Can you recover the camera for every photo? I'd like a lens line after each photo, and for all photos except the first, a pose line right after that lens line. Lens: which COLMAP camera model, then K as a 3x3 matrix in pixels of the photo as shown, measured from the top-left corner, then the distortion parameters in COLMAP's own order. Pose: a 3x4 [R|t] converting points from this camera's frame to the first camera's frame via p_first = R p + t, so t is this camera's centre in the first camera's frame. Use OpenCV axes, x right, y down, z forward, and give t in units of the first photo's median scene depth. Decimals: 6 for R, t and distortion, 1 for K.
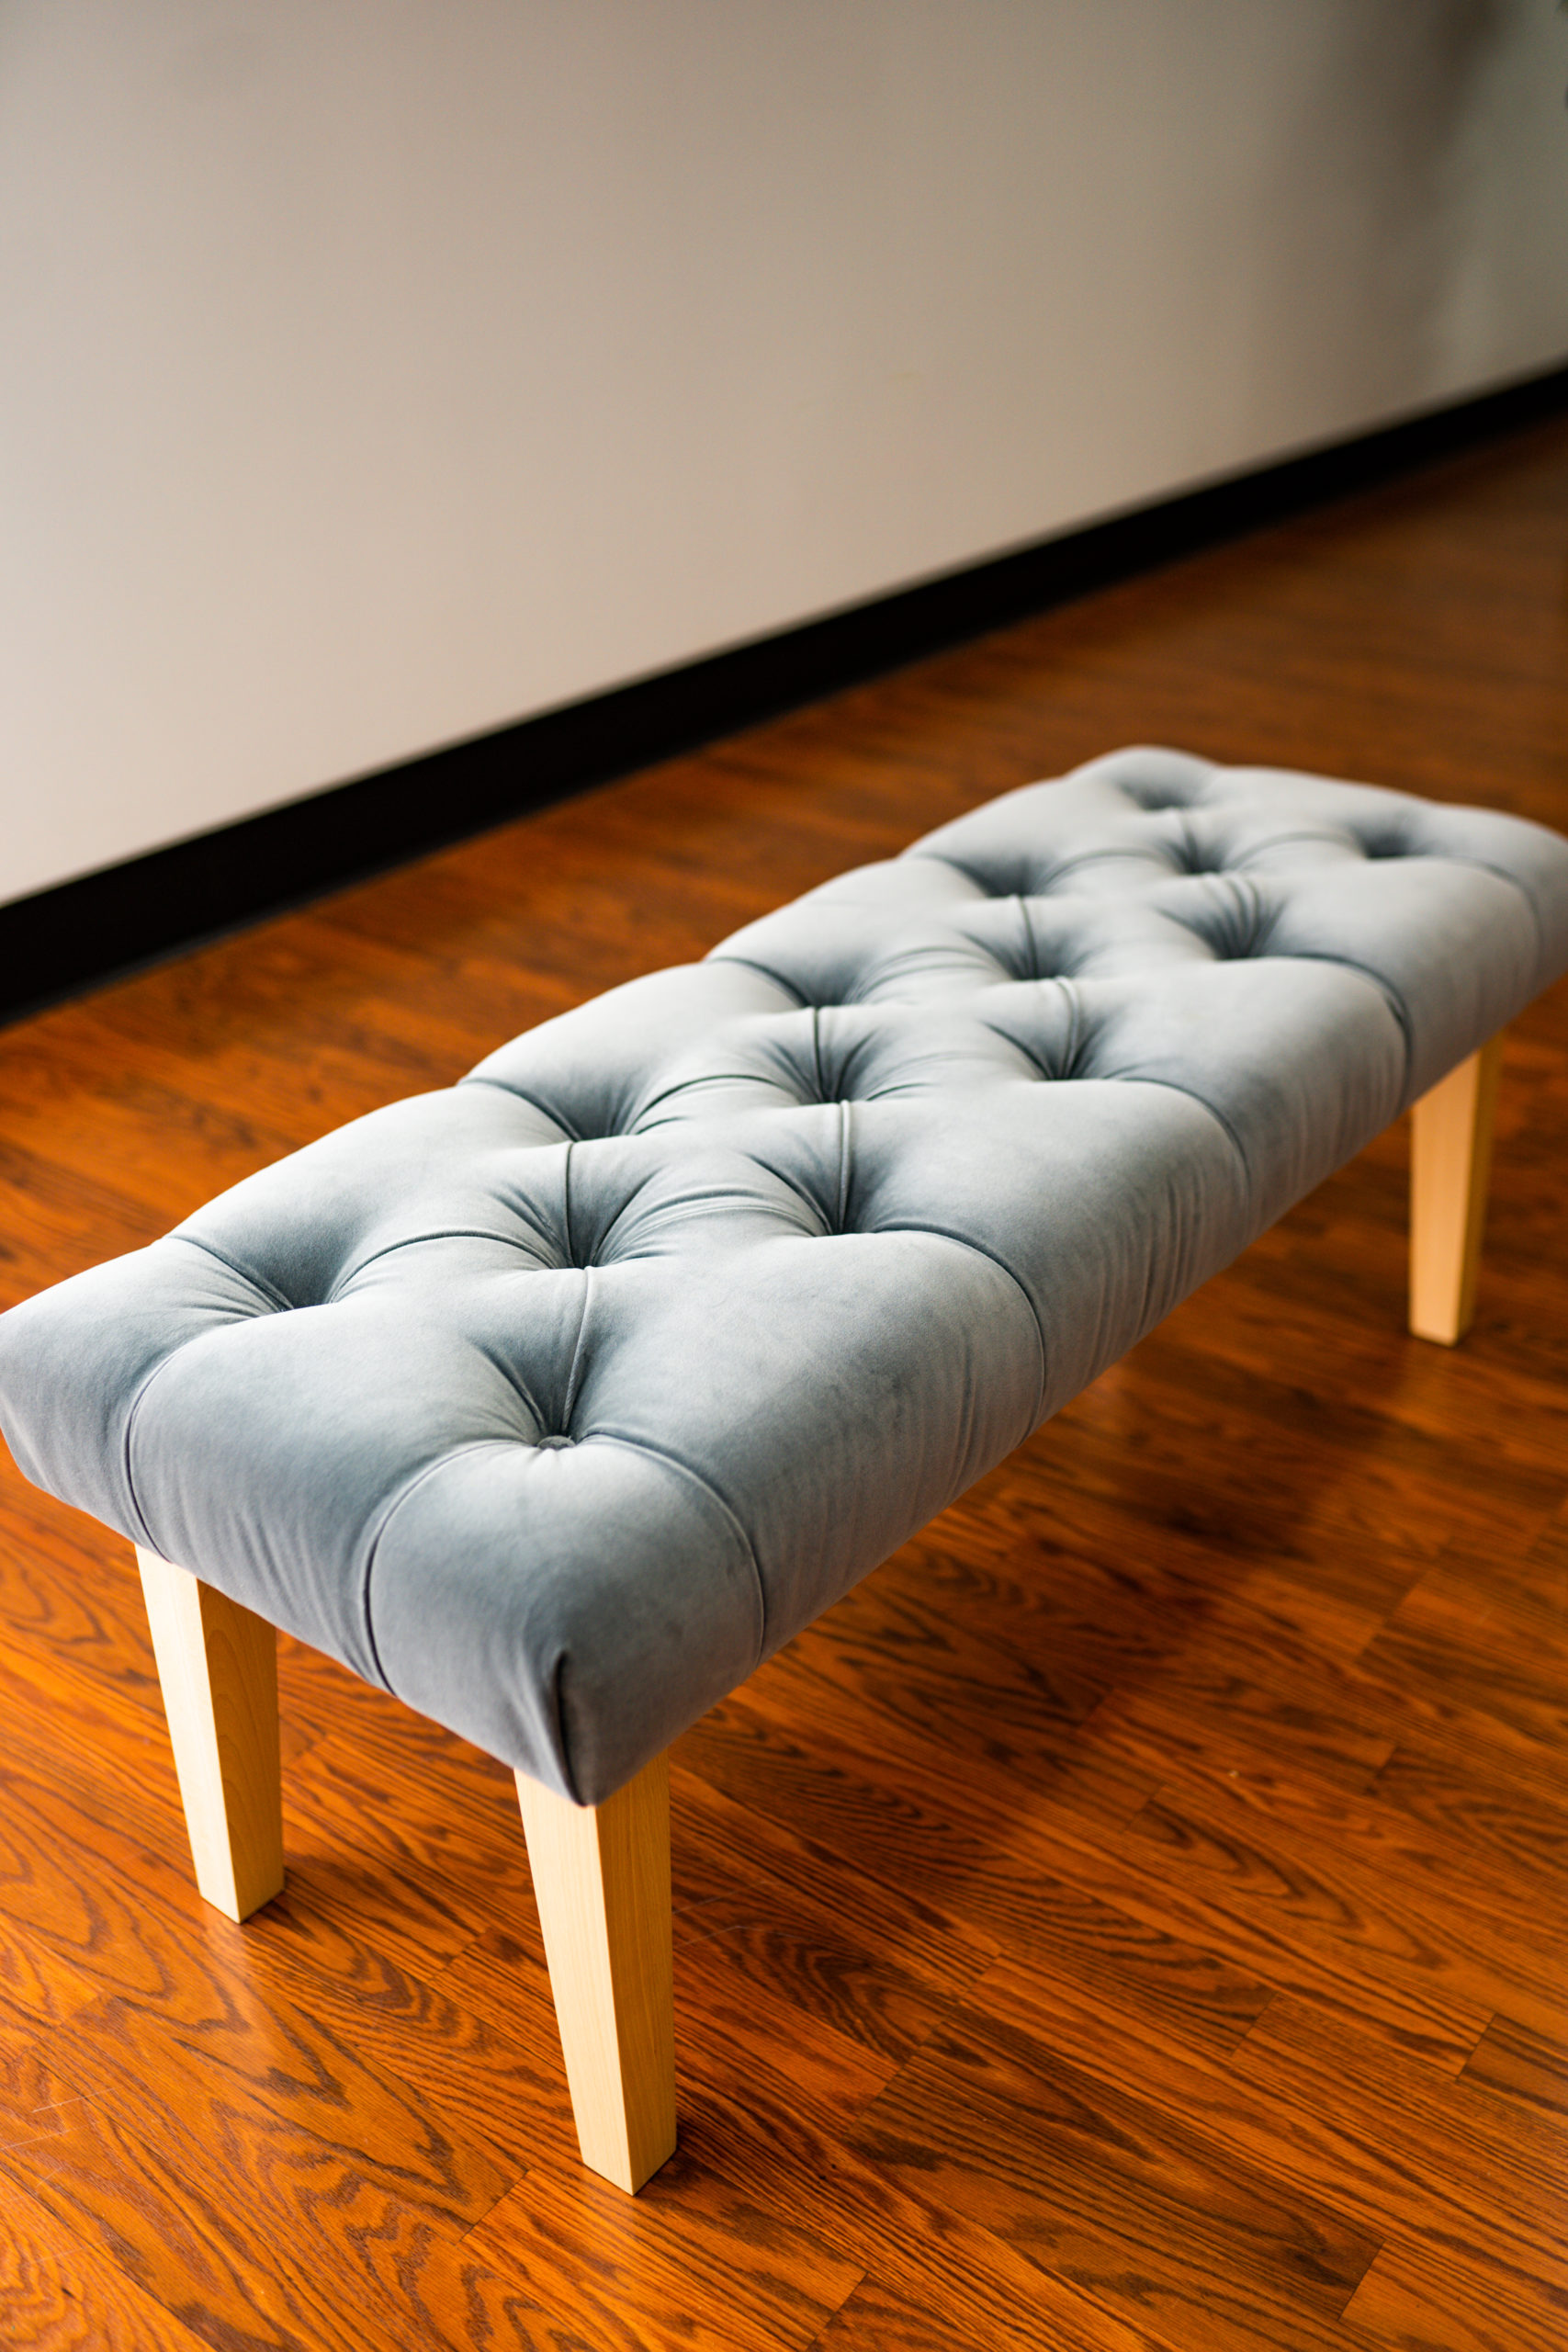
lens RADIAL K [[2272.7, 0, 784.0], [0, 2272.7, 1176.0], [0, 0, 1]] dist [-0.073553, 0.107072]
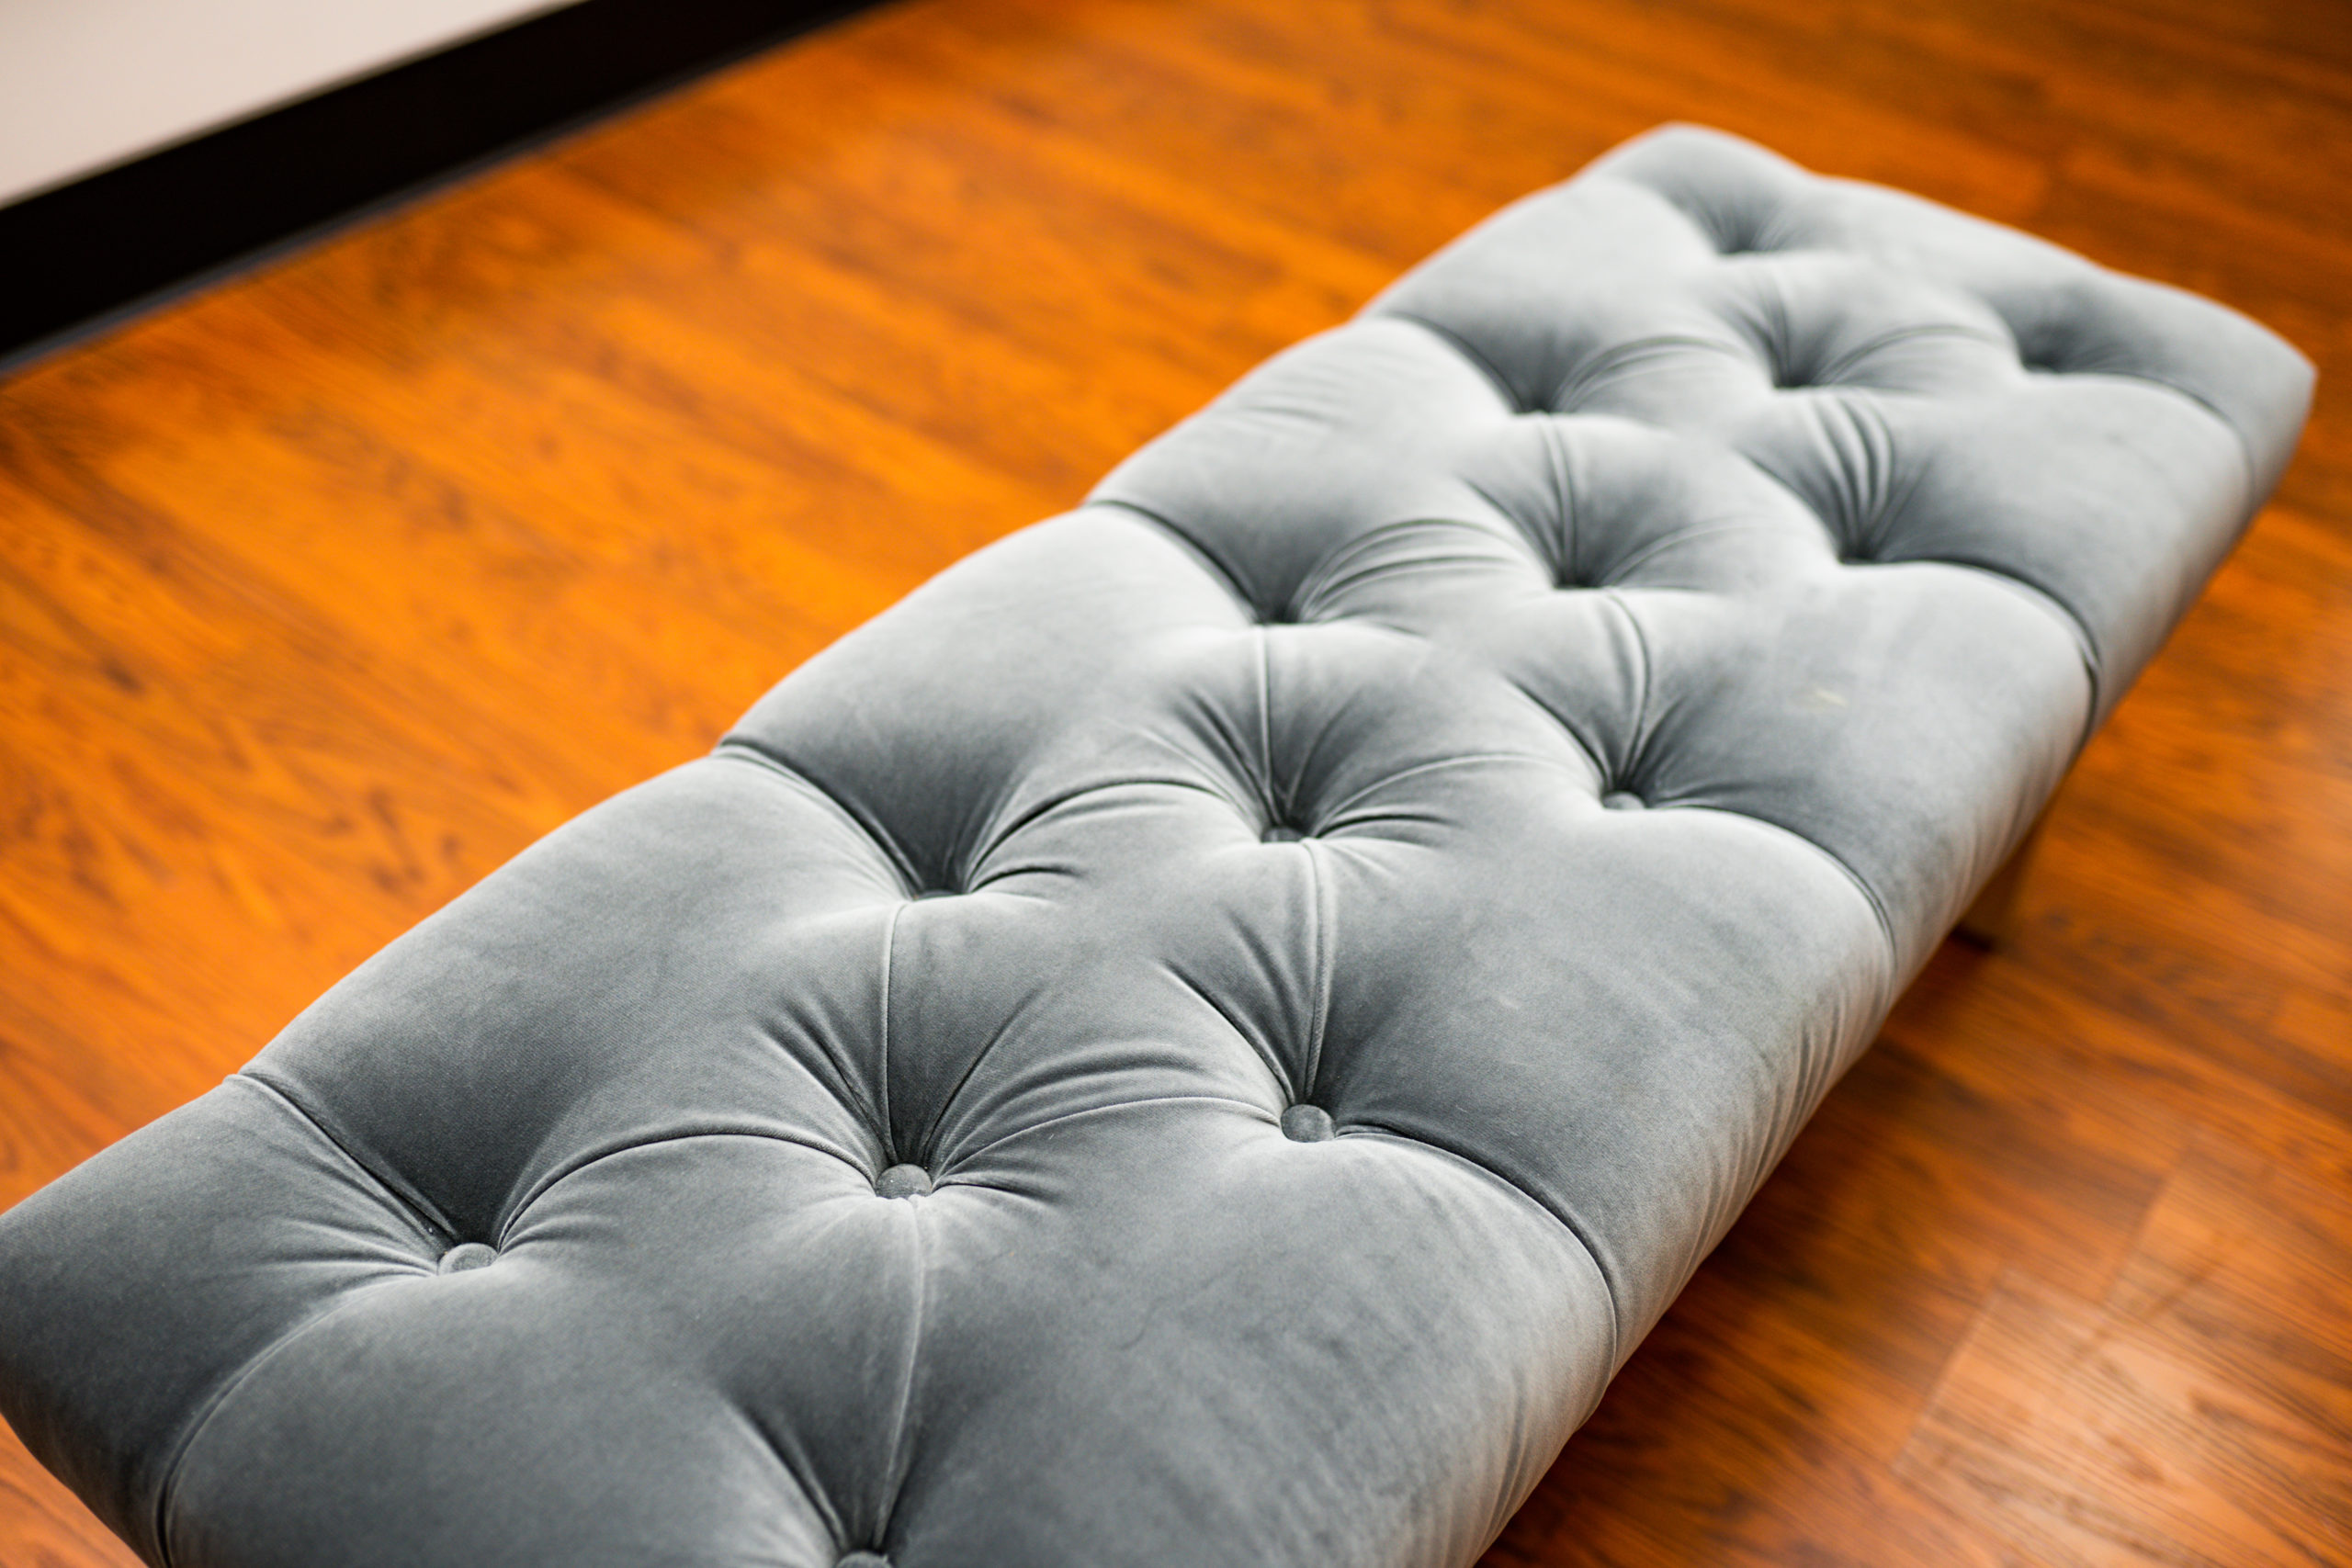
lens RADIAL K [[2272.7, 0, 1183.3], [0, 2272.7, 786.5], [0, 0, 1]] dist [-0.073553, 0.107072]
pose [[0.996916, 0.054011, 0.056941, -0.041088], [-0.065593, 0.971769, 0.226634, -0.161966], [-0.043092, -0.229669, 0.972314, 0.305982]]
